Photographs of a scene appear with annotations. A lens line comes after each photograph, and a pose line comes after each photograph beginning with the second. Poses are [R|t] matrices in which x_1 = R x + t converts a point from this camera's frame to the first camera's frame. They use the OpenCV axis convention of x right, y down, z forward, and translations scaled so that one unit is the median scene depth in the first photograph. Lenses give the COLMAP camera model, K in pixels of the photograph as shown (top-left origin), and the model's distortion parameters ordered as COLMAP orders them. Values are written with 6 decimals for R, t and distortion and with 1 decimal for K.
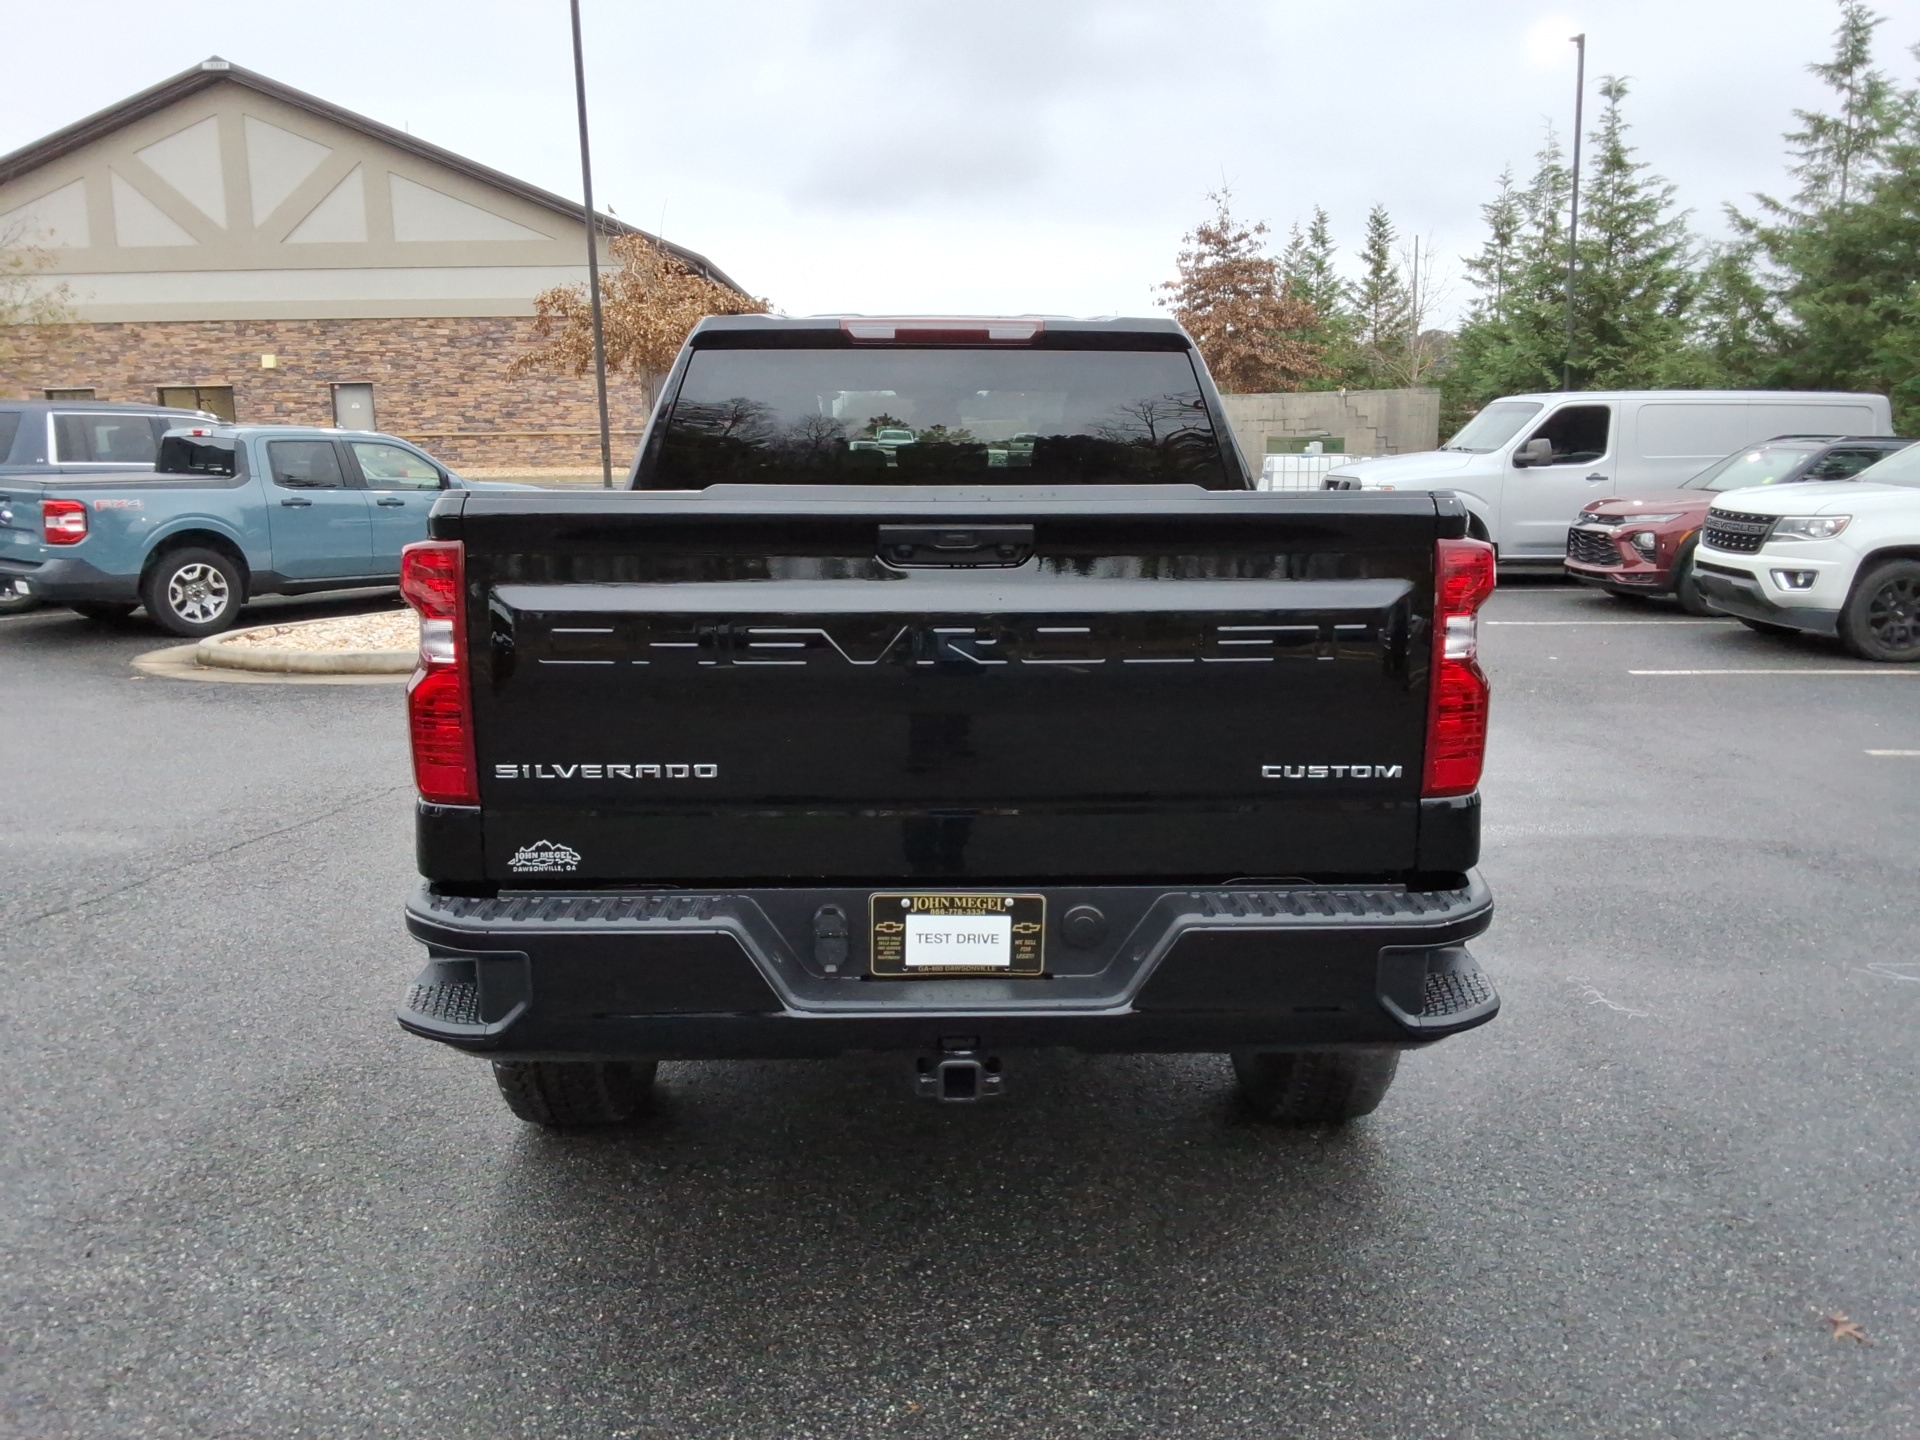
lens RADIAL K [[1551.8, 0, 962.9], [0, 1551.8, 722.4], [0, 0, 1]] dist [0.087689, -0.137532]
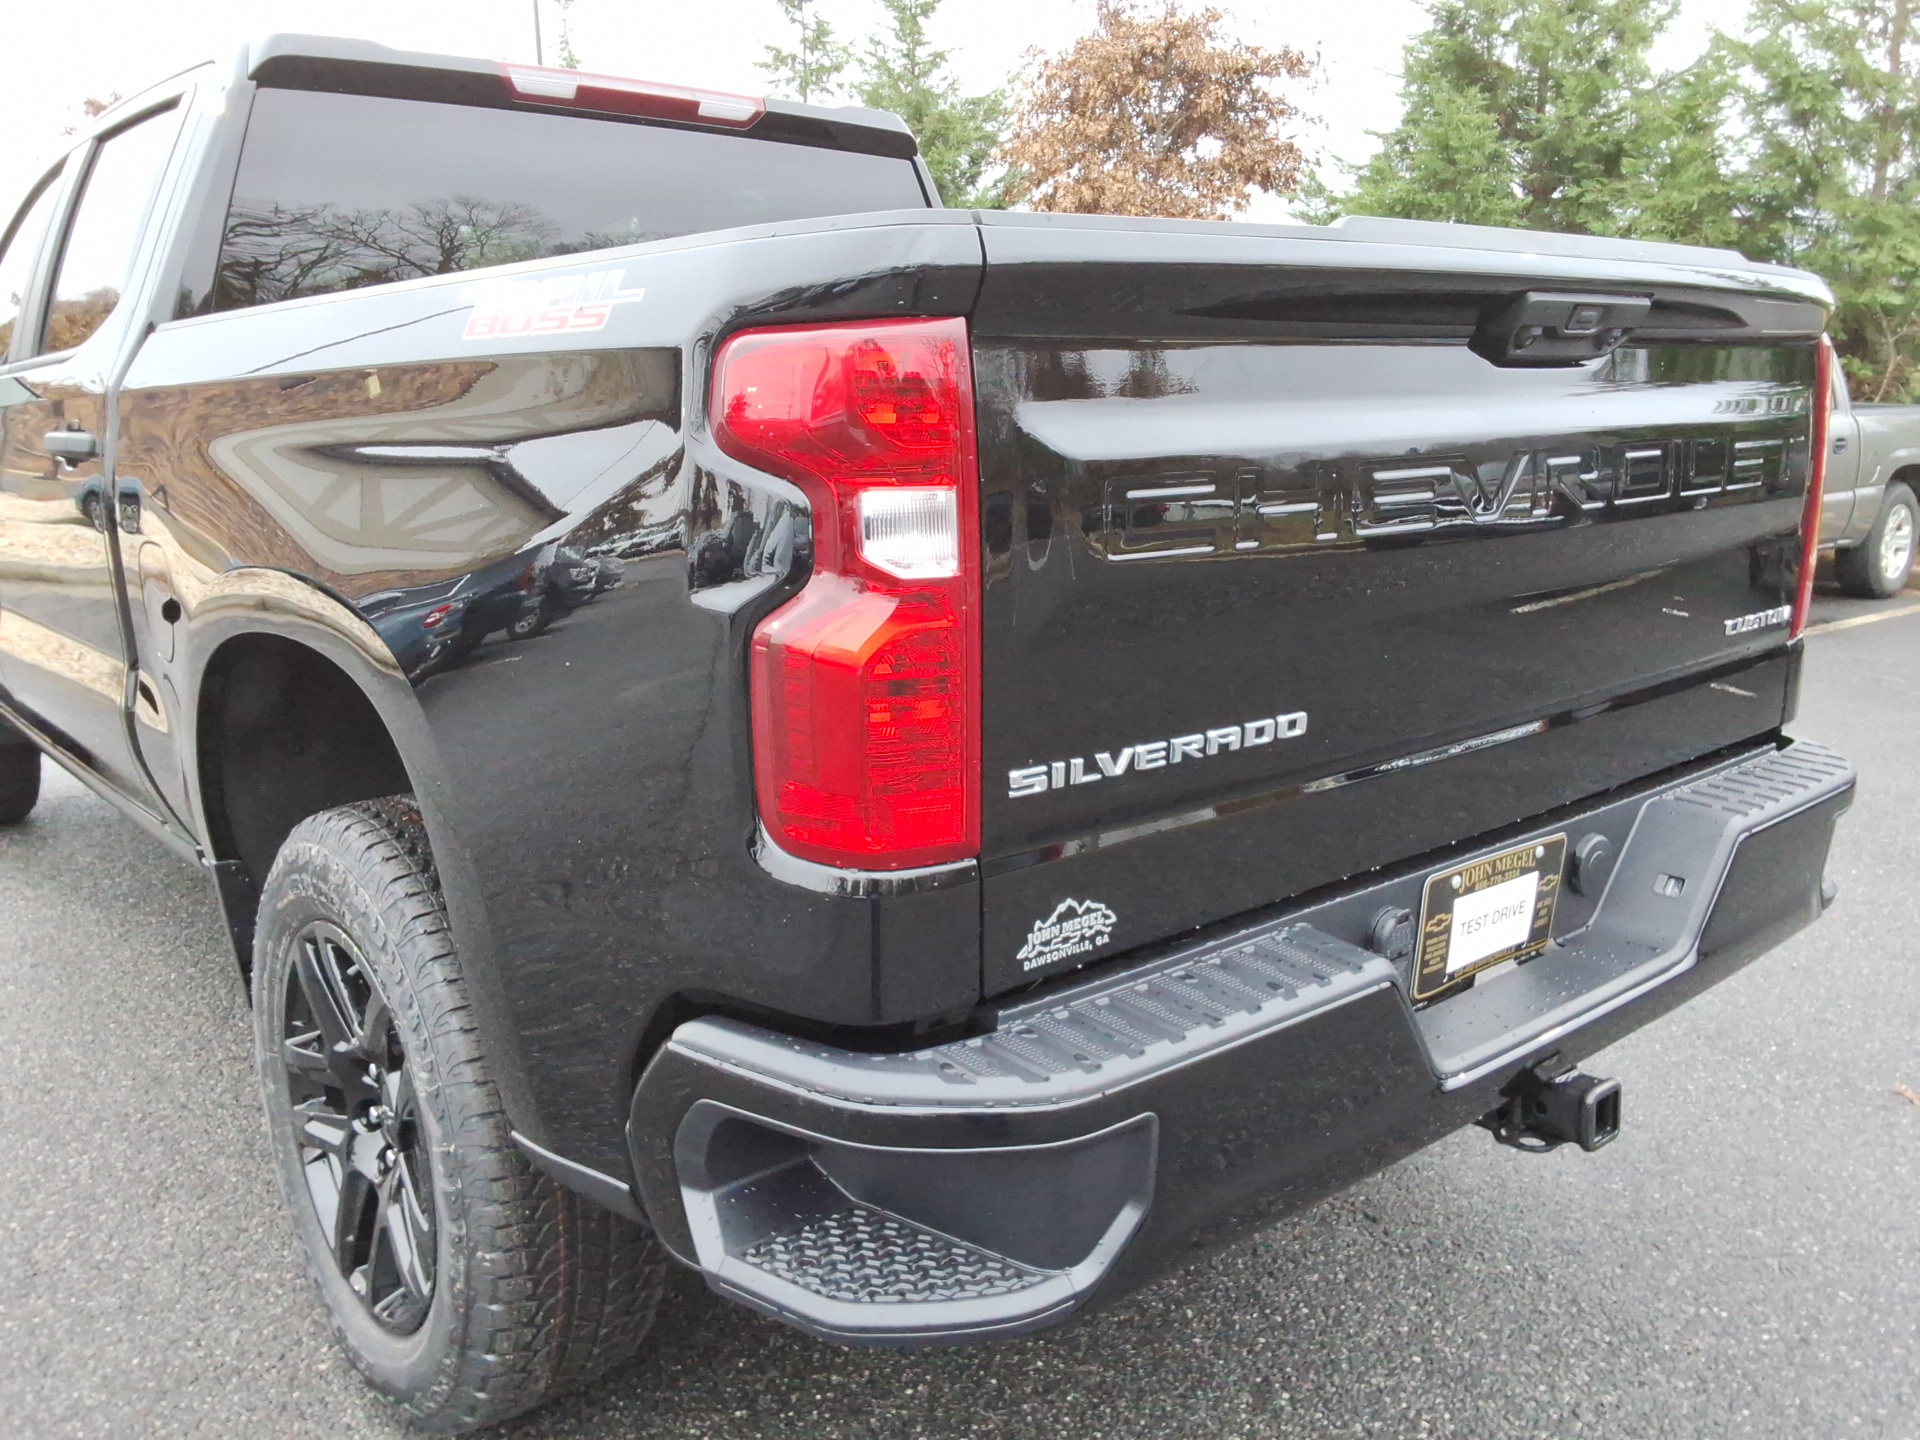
lens RADIAL K [[1551.8, 0, 989.9], [0, 1551.8, 741.4], [0, 0, 1]] dist [0.087689, -0.137532]
pose [[0.772800, -0.146280, 0.617561, -0.604357], [0.111775, 0.989235, 0.094446, -0.030112], [-0.624729, -0.003960, 0.780832, 0.604523]]
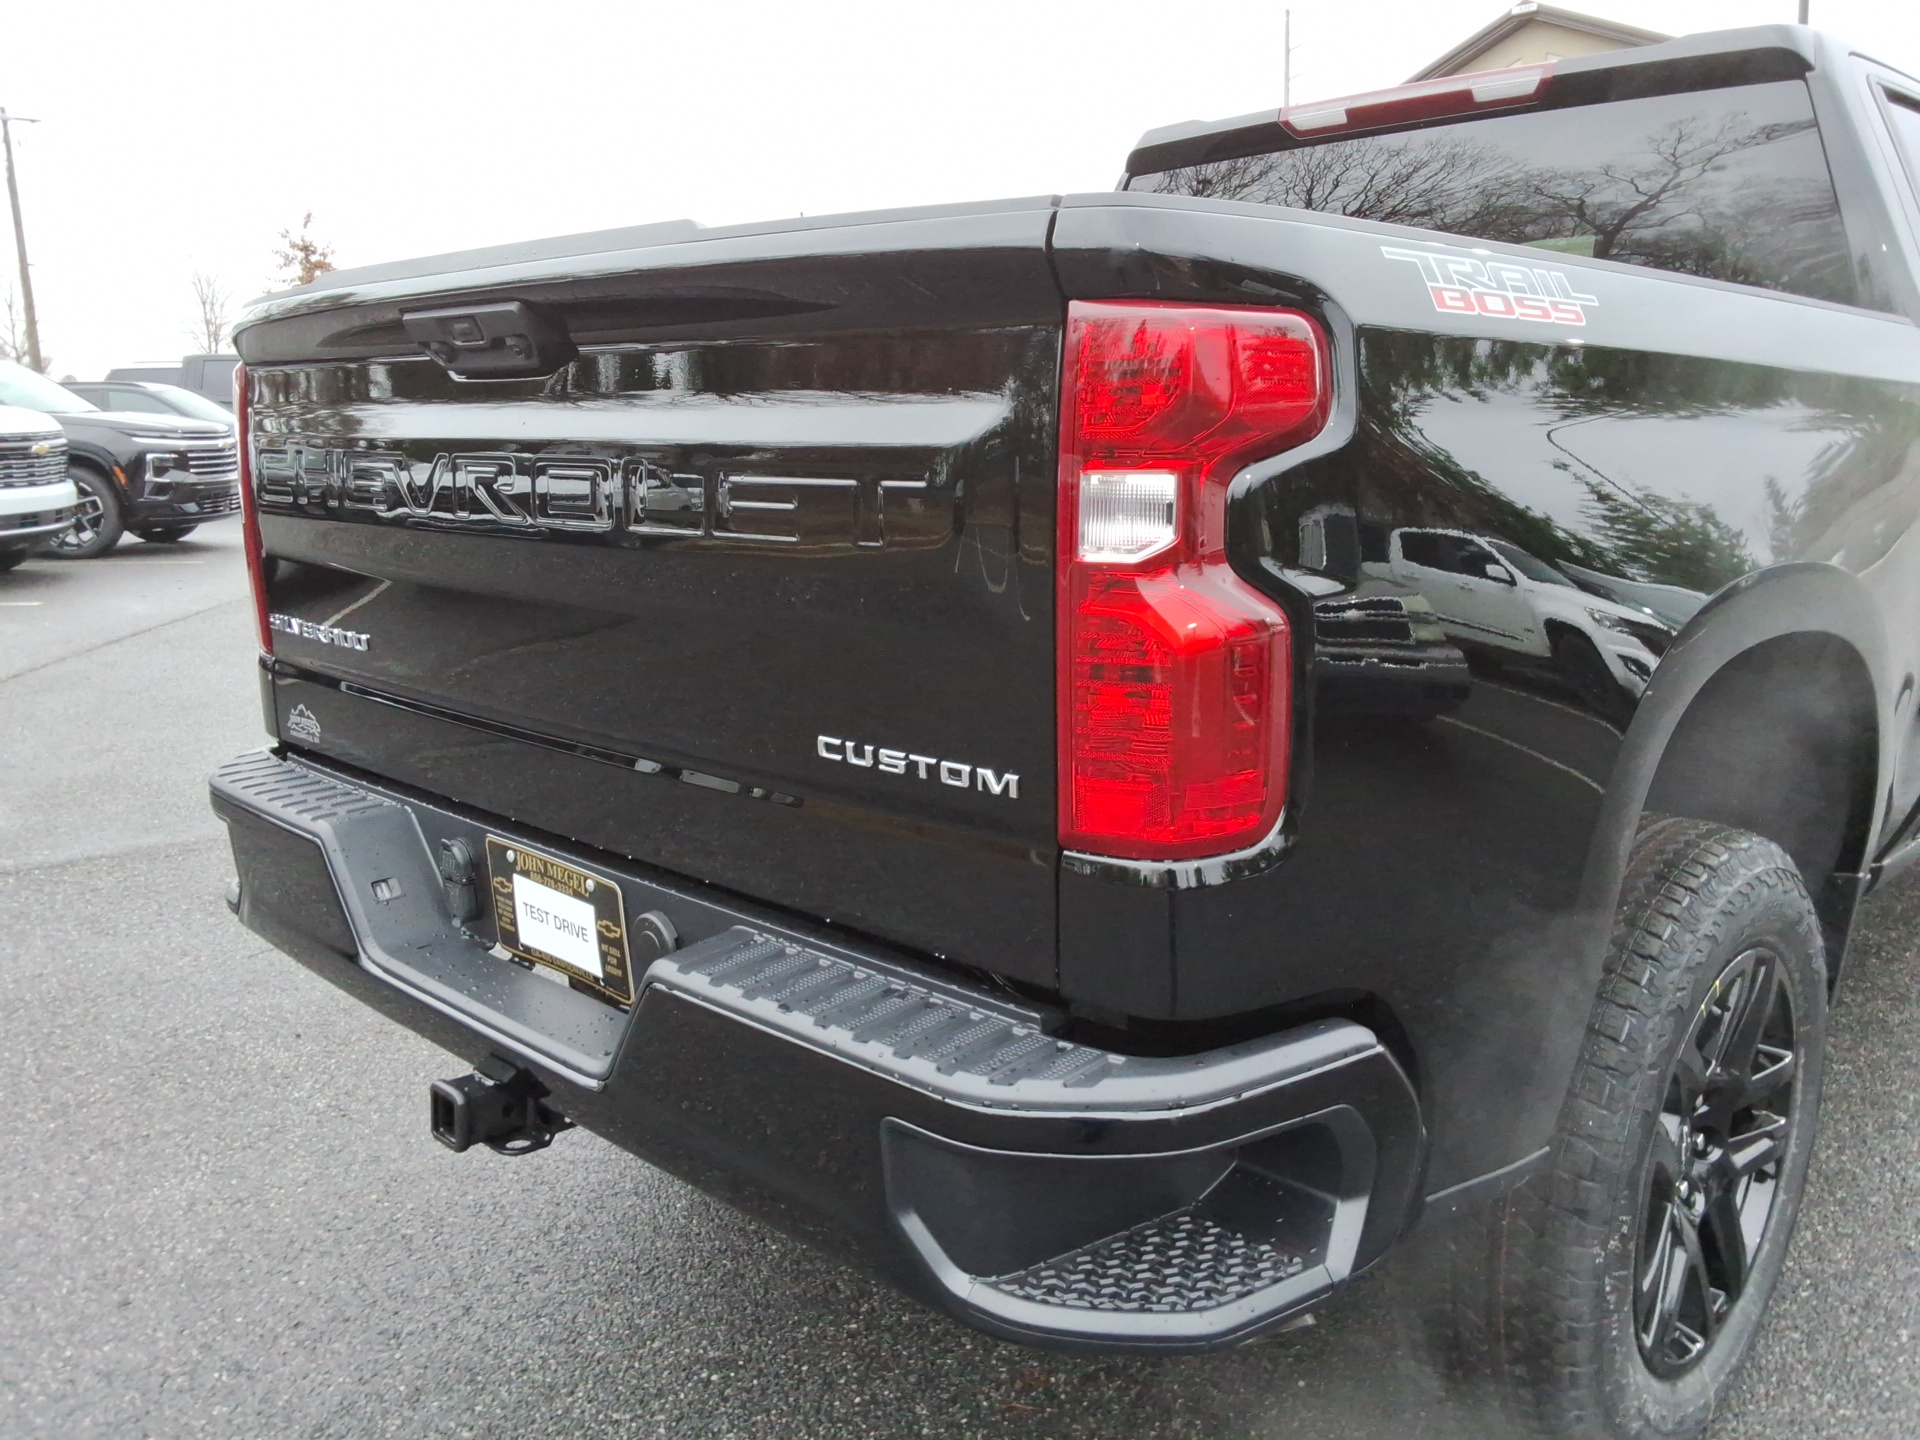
lens RADIAL K [[1551.8, 0, 974.4], [0, 1551.8, 713.4], [0, 0, 1]] dist [0.087689, -0.137532]
pose [[0.696409, 0.130872, -0.705611, 0.618721], [-0.111472, 0.991024, 0.073791, -0.026661], [0.708935, 0.027267, 0.704747, 0.645856]]
